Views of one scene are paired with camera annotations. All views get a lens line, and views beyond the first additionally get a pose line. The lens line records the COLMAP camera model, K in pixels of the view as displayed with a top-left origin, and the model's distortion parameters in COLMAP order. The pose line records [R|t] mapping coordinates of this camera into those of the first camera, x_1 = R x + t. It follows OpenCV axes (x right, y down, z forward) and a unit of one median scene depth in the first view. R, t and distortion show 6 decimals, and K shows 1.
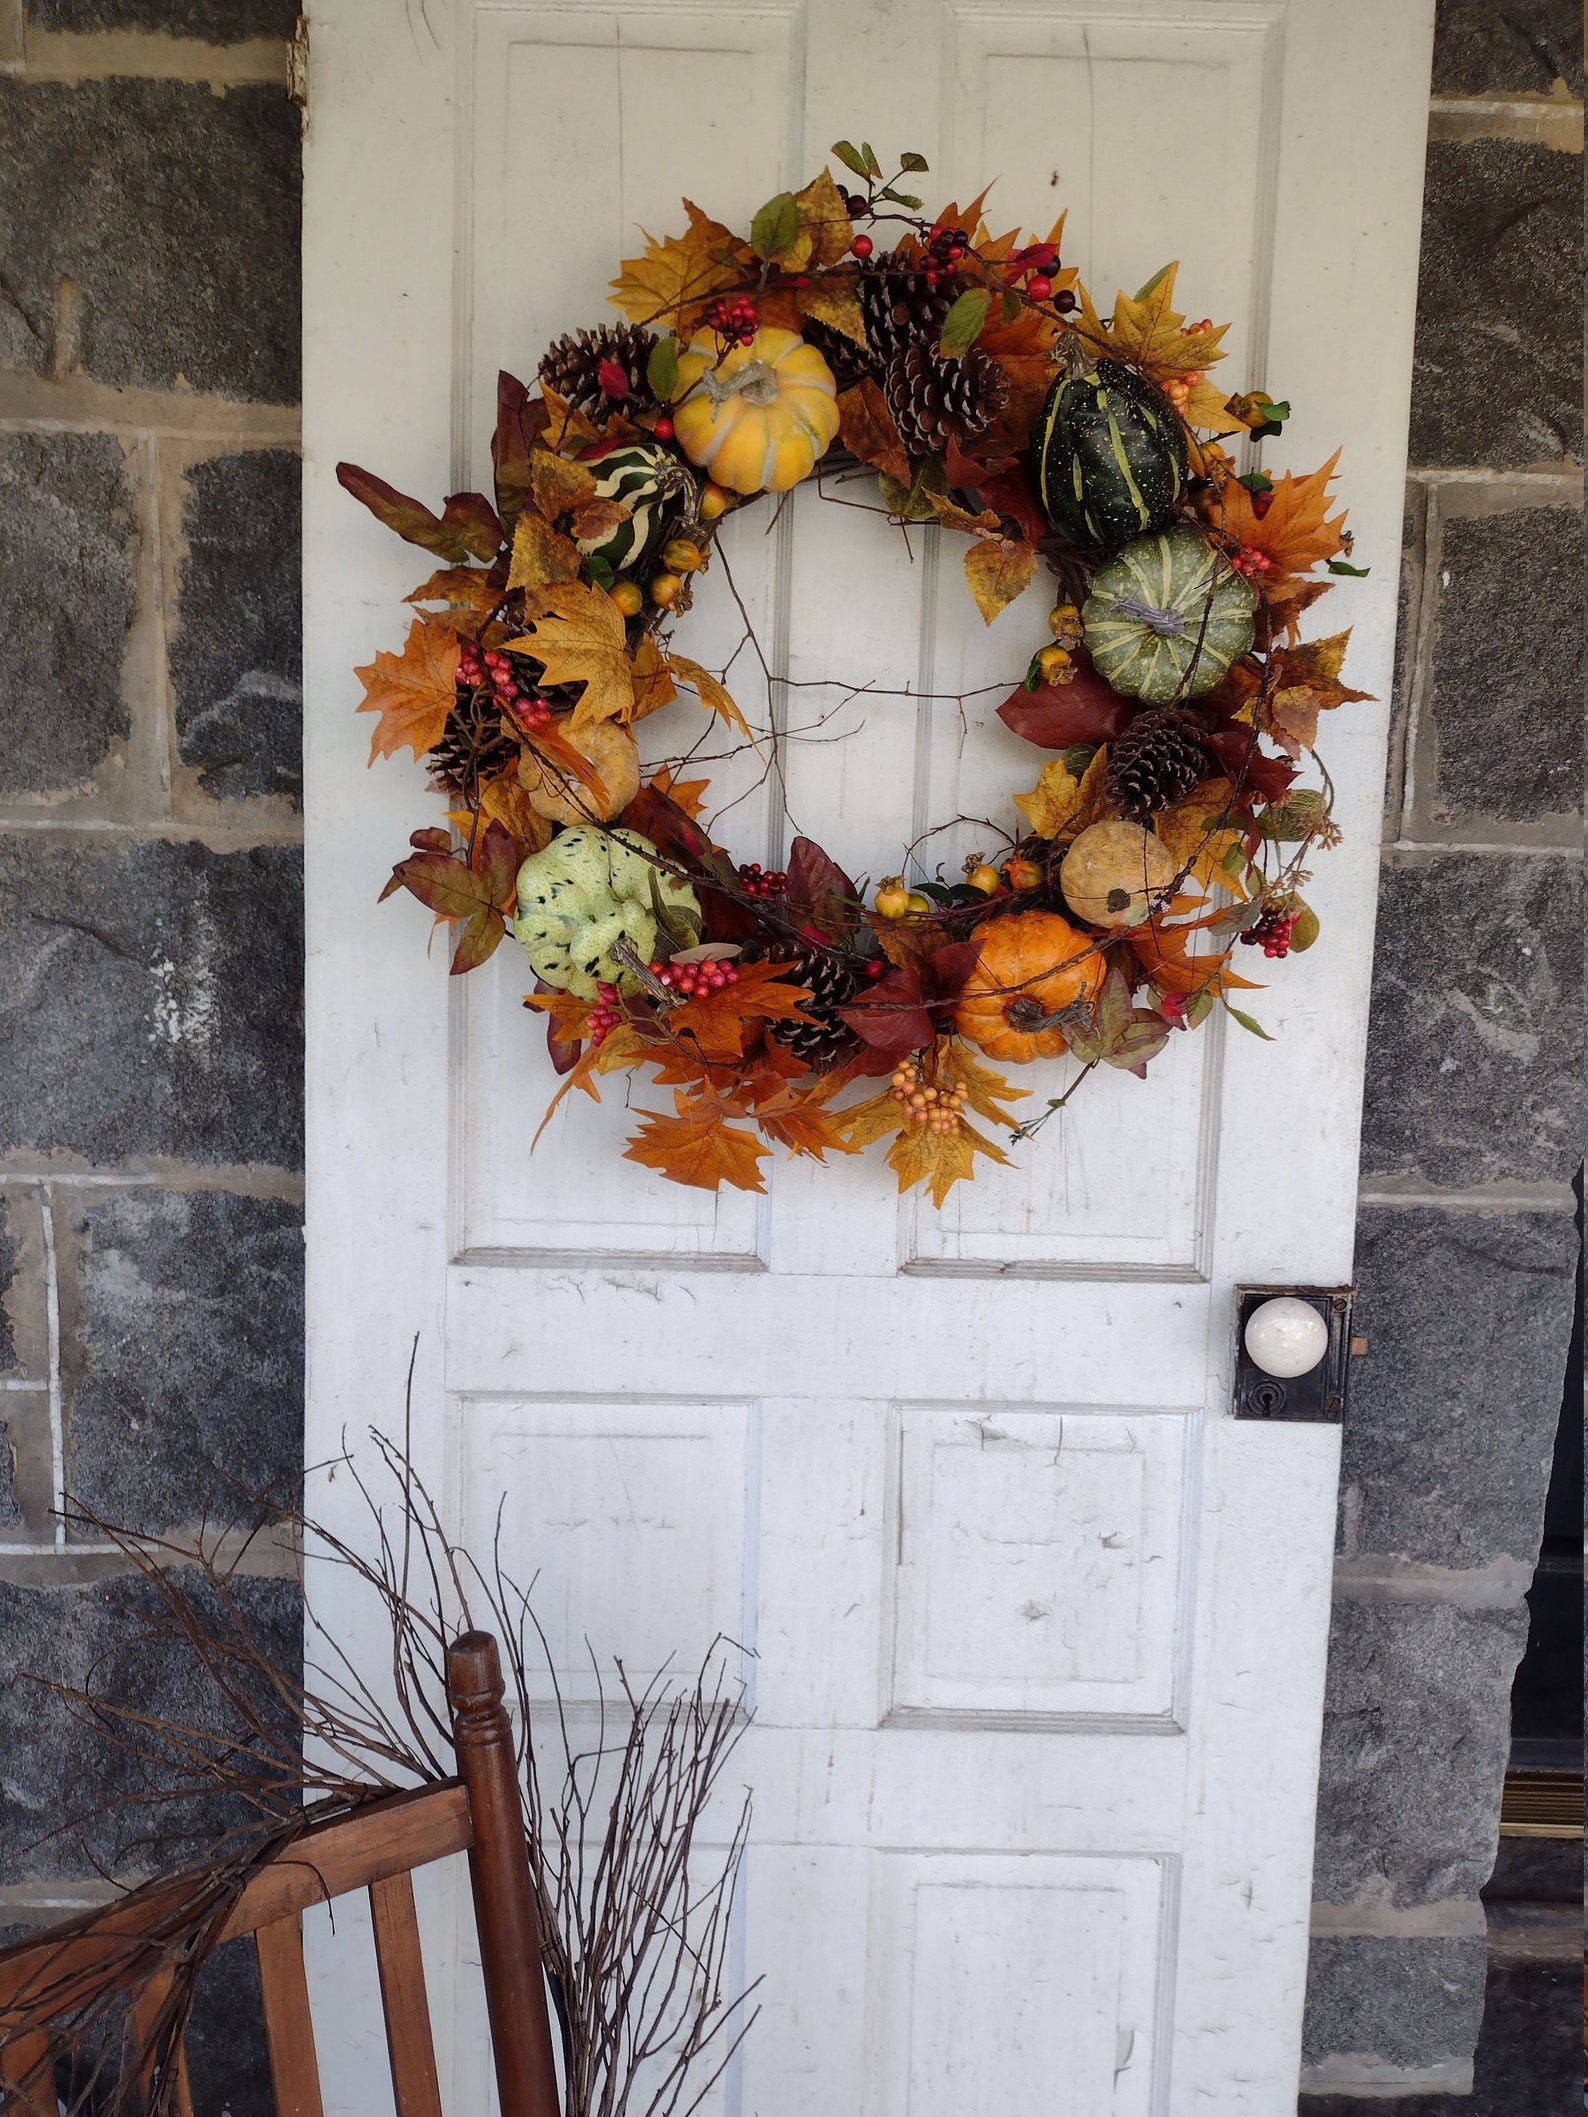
lens RADIAL K [[1575.0, 0, 764.8], [0, 1575.0, 1079.0], [0, 0, 1]] dist [0.030305, -0.044312]
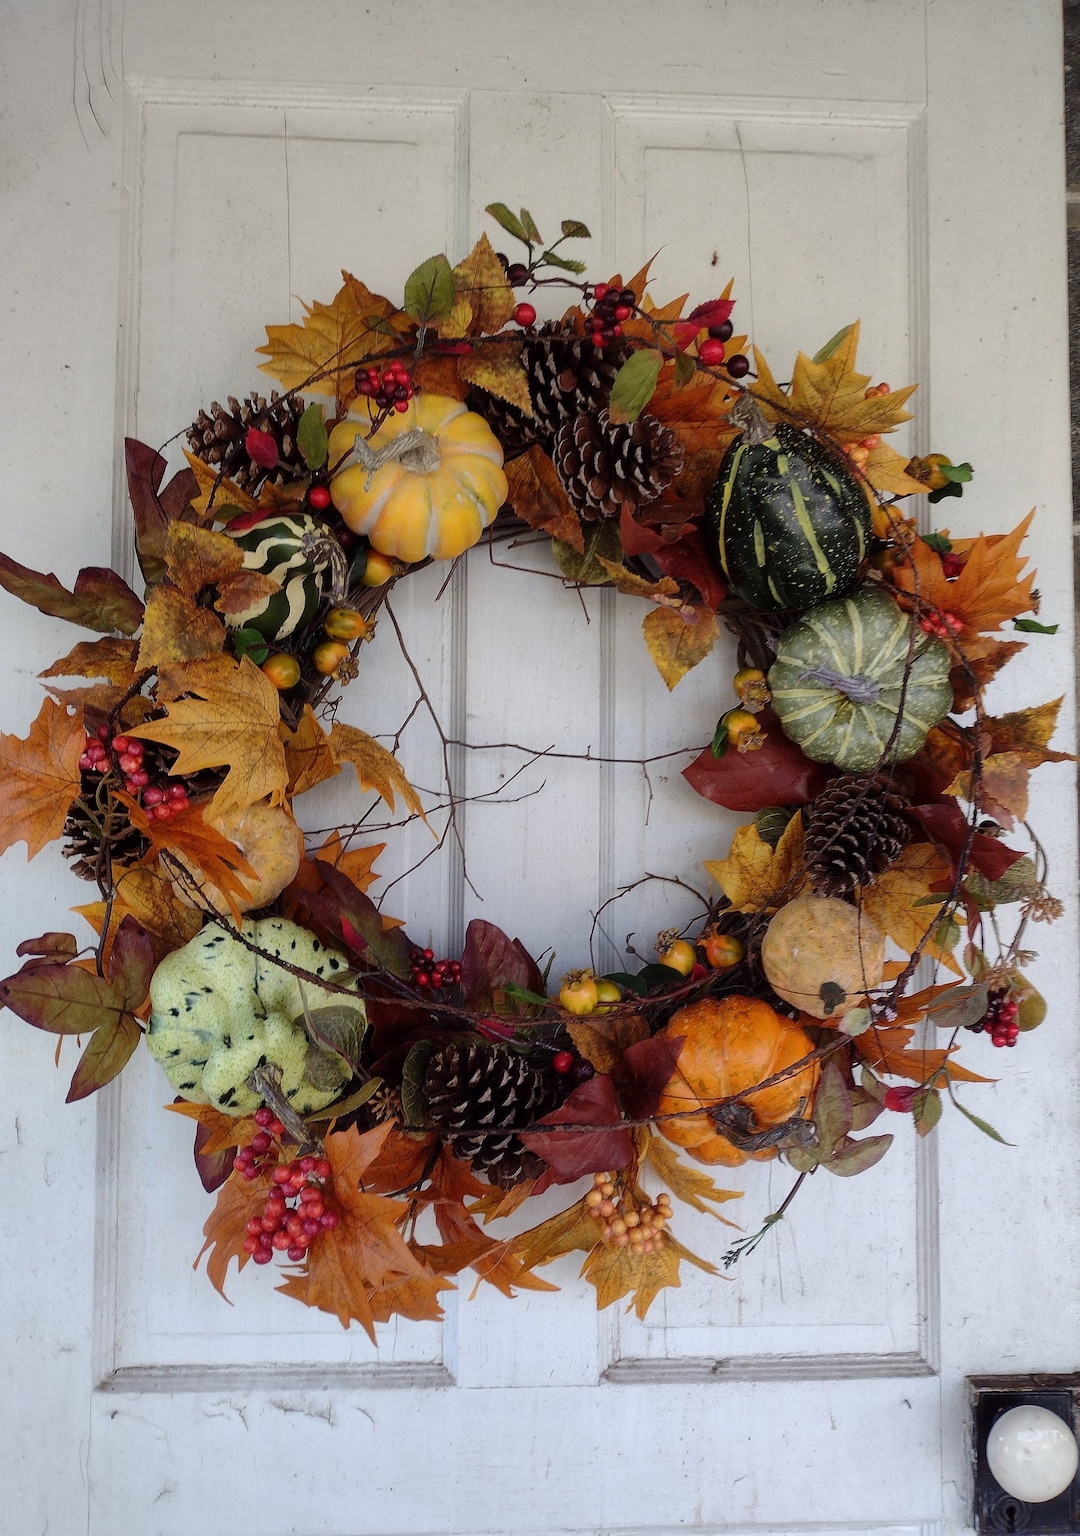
lens RADIAL K [[1147.0, 0, 548.9], [0, 1147.0, 764.7], [0, 0, 1]] dist [0.060593, -0.077428]
pose [[0.998807, -0.020077, 0.044507, 0.037410], [0.026578, 0.988226, -0.150678, -0.143011], [-0.040958, 0.151681, 0.987581, 0.331928]]
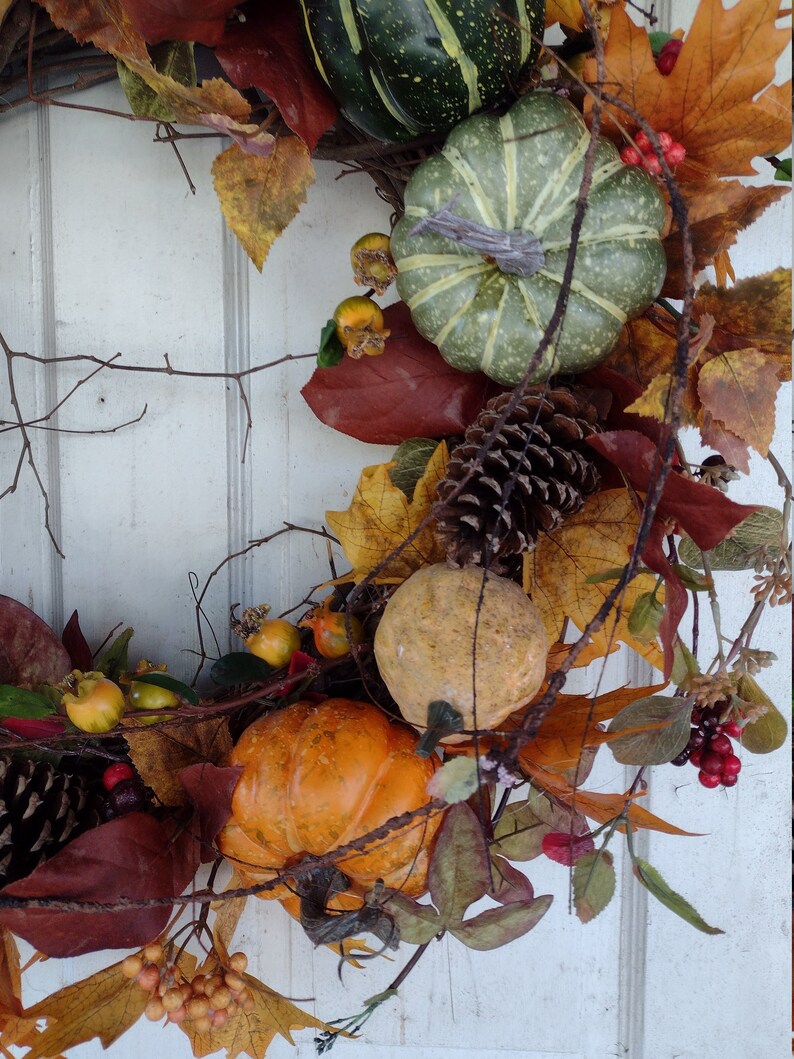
lens RADIAL K [[804.8, 0, 395.9], [0, 804.8, 516.2], [0, 0, 1]] dist [0.021273, -0.026214]
pose [[0.998199, -0.016673, -0.057623, 0.219340], [0.014782, 0.999343, -0.033085, -0.173845], [0.058137, 0.032173, 0.997790, 0.675760]]
